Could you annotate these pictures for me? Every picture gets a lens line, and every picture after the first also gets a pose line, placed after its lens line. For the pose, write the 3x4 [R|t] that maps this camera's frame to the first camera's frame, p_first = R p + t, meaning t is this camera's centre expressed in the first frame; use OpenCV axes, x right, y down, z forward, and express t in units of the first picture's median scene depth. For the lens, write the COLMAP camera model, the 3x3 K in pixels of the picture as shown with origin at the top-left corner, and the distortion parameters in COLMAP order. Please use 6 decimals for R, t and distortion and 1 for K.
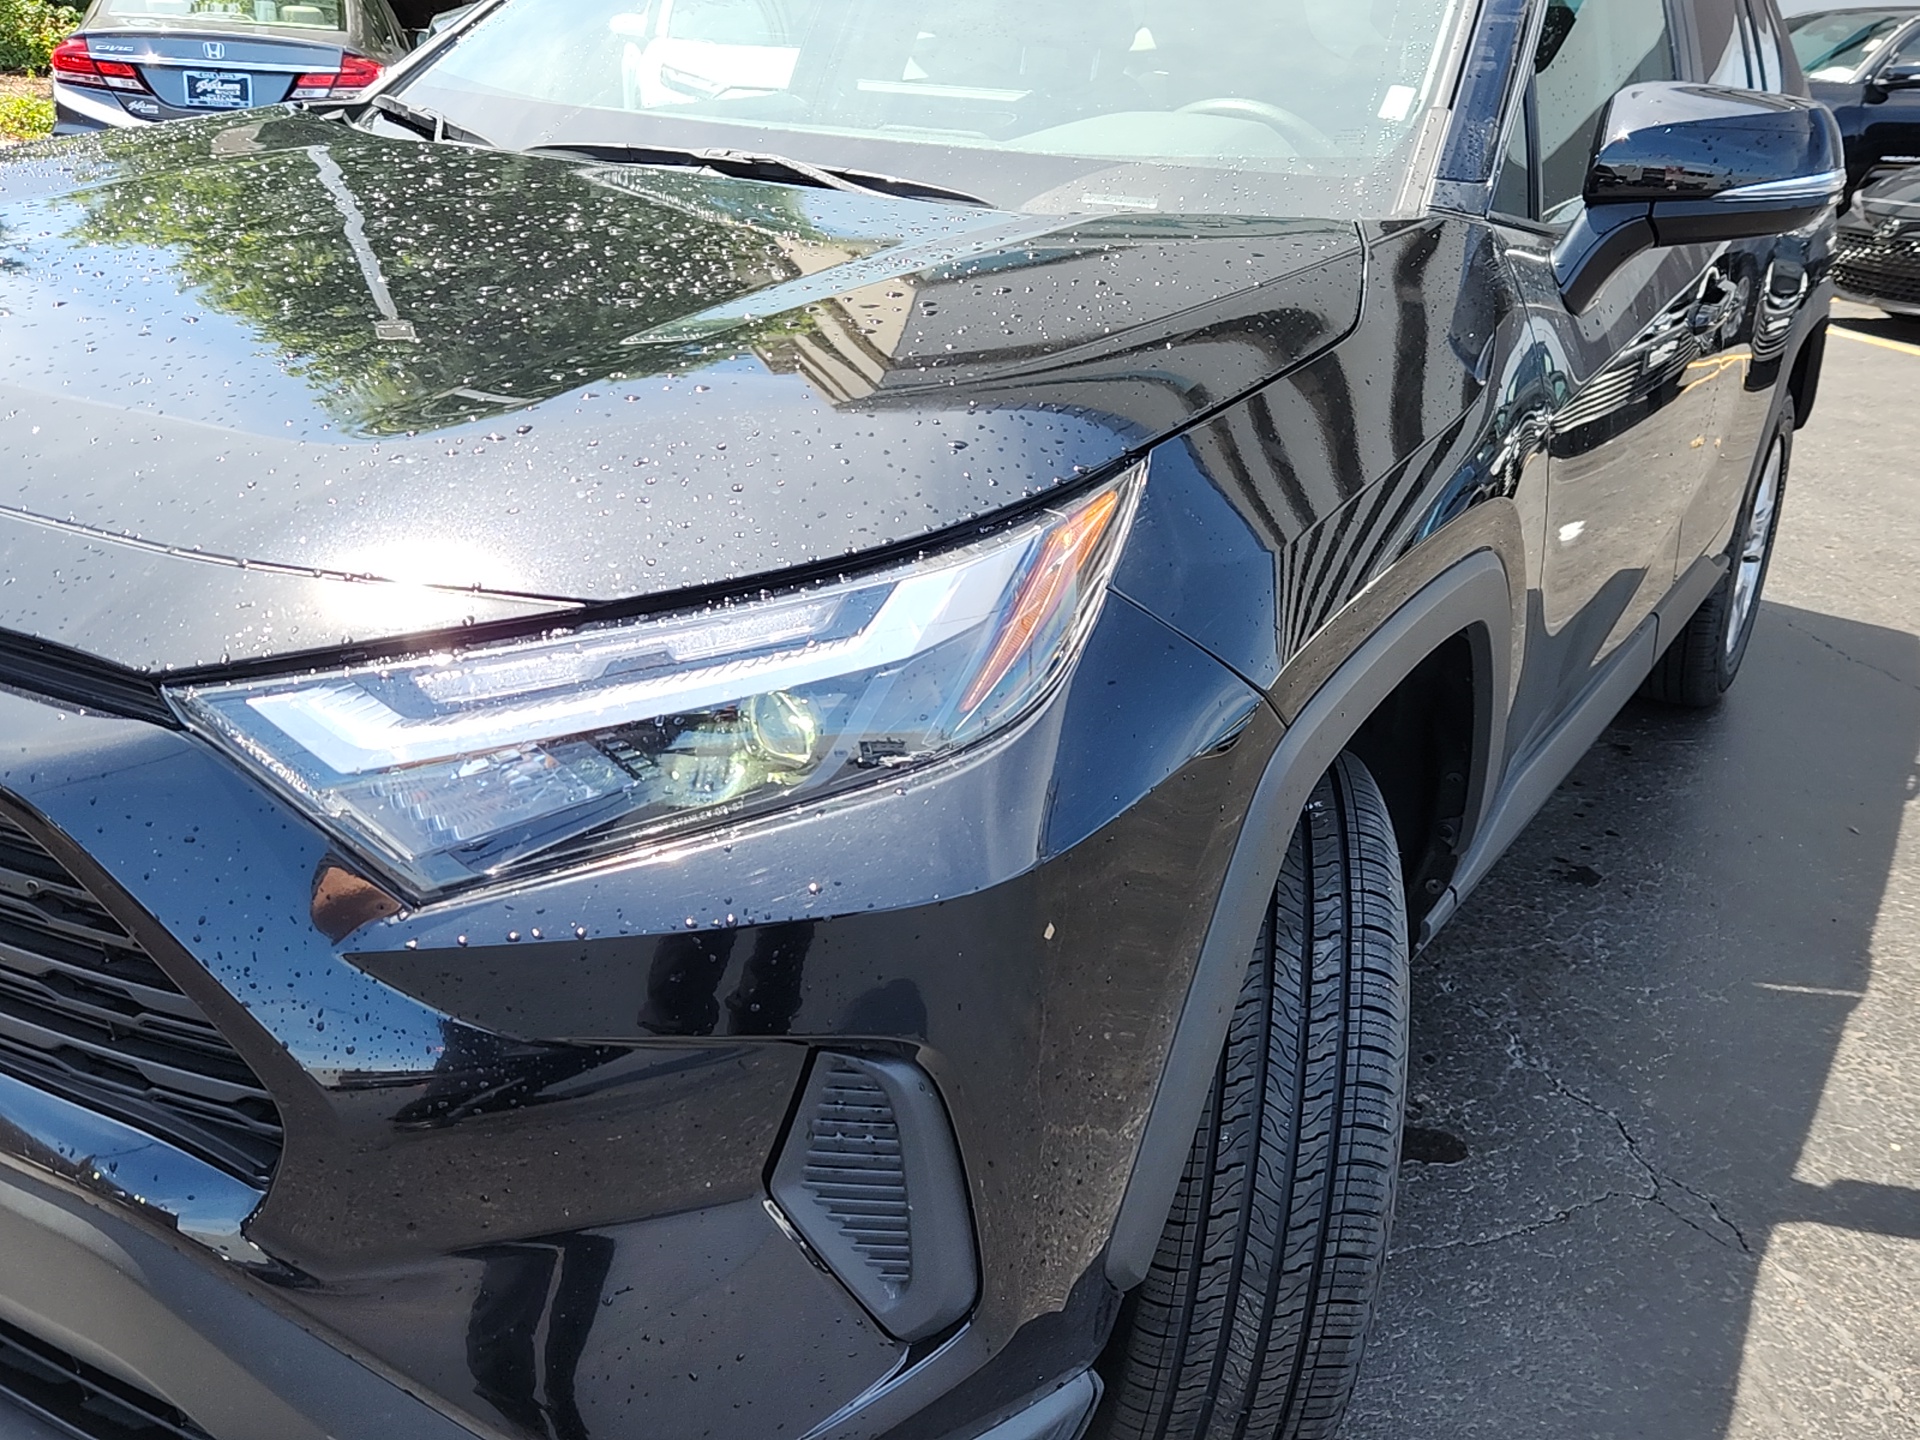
lens RADIAL K [[1711.6, 0, 957.9], [0, 1711.6, 724.3], [0, 0, 1]] dist [0.051825, -0.049644]
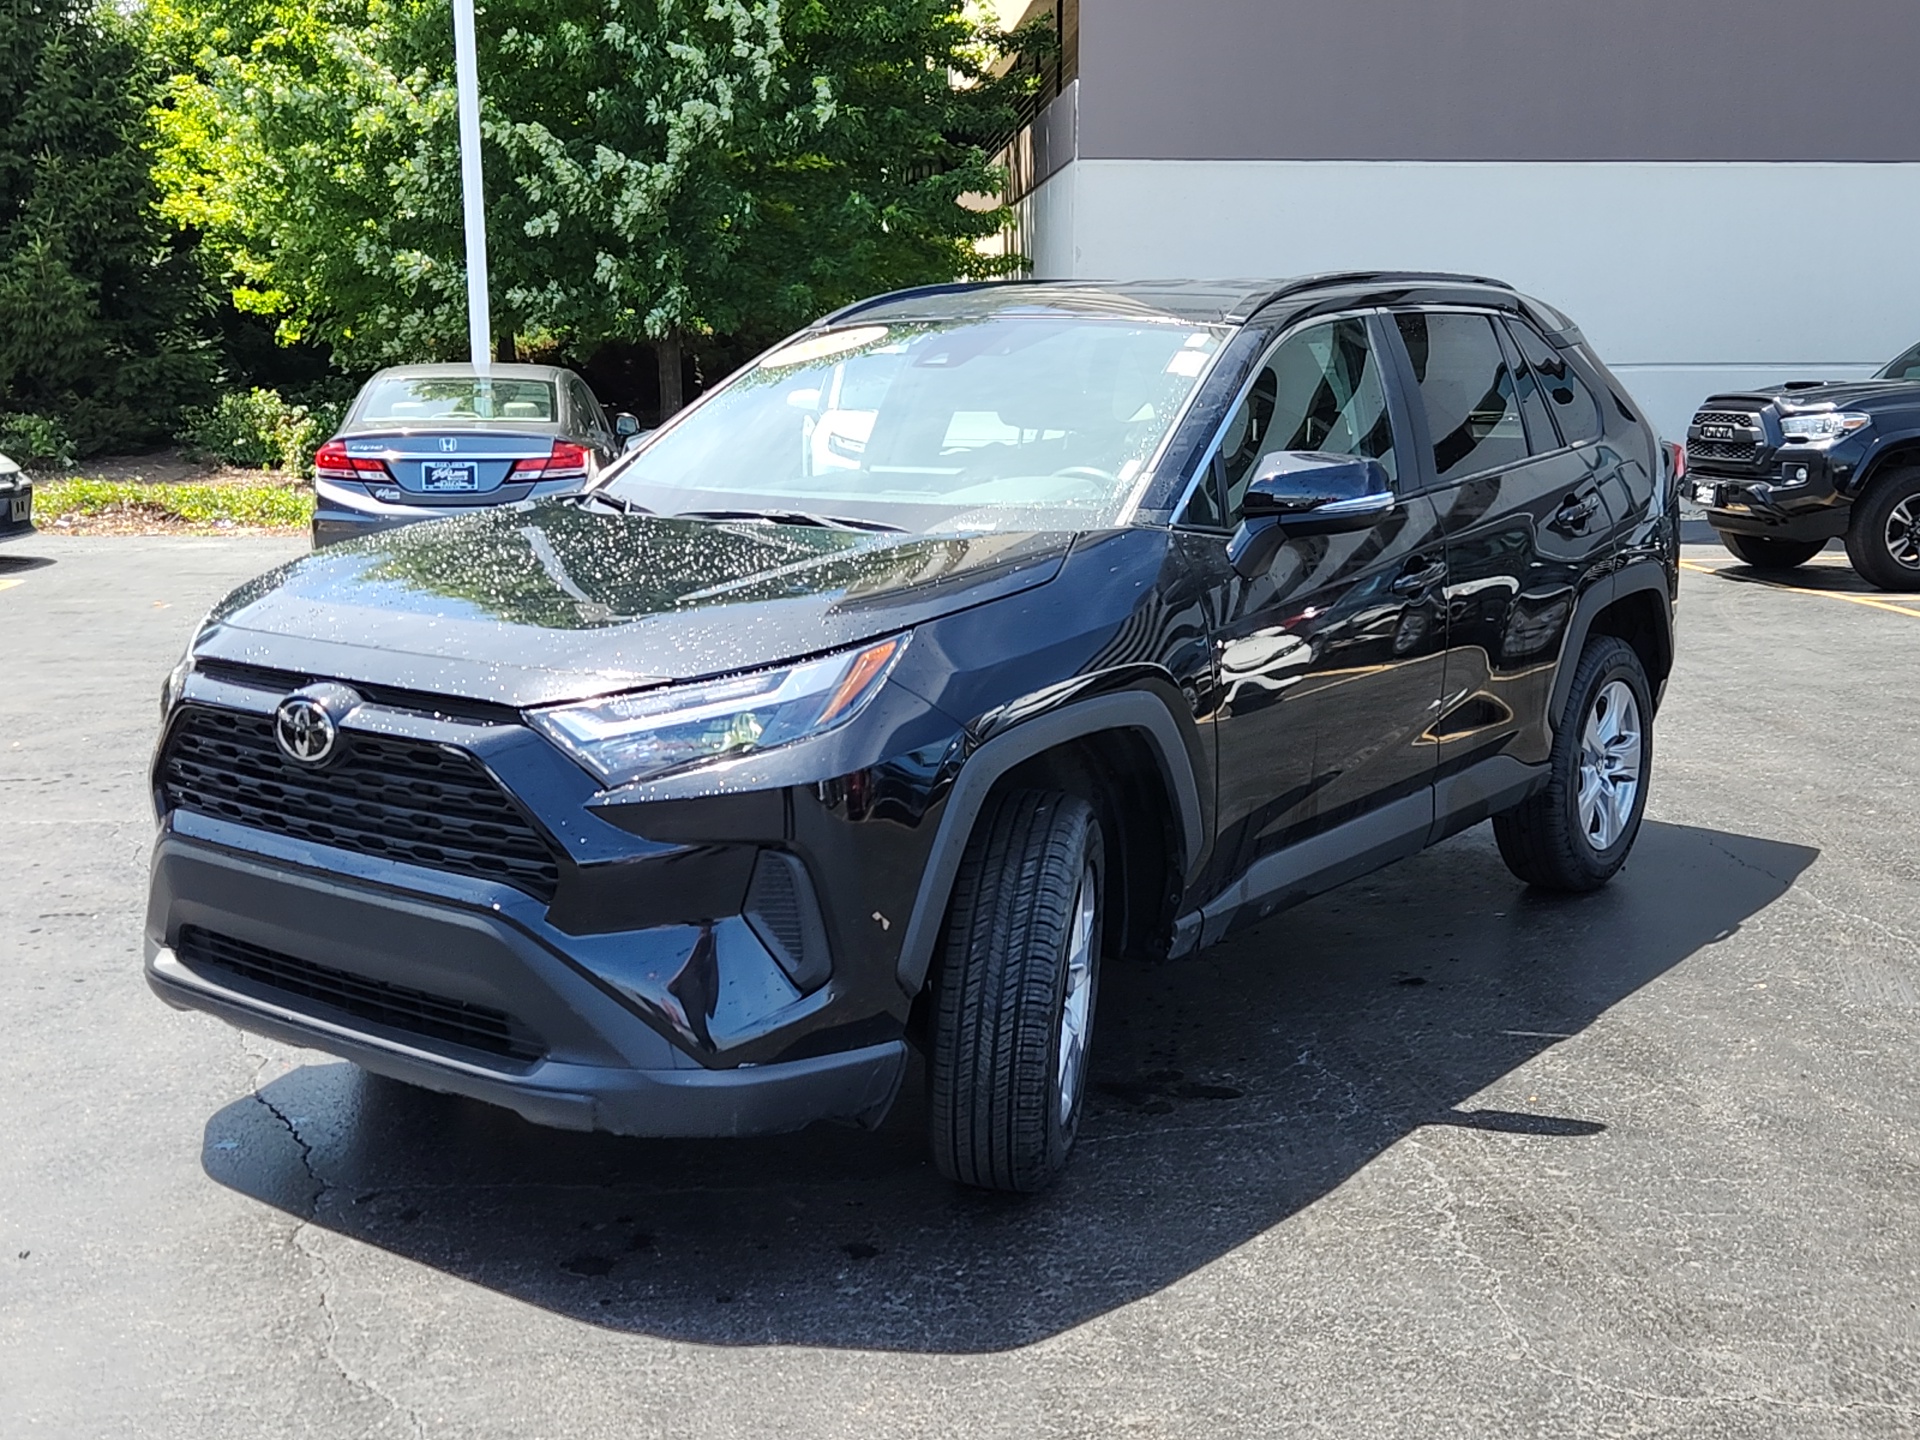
lens RADIAL K [[1741.5, 0, 916.8], [0, 1741.5, 718.8], [0, 0, 1]] dist [0.062623, -0.151901]
pose [[0.991942, -0.032056, -0.122567, 0.252759], [0.007642, 0.980837, -0.194681, 0.269632], [0.126459, 0.192175, 0.973179, -0.814585]]
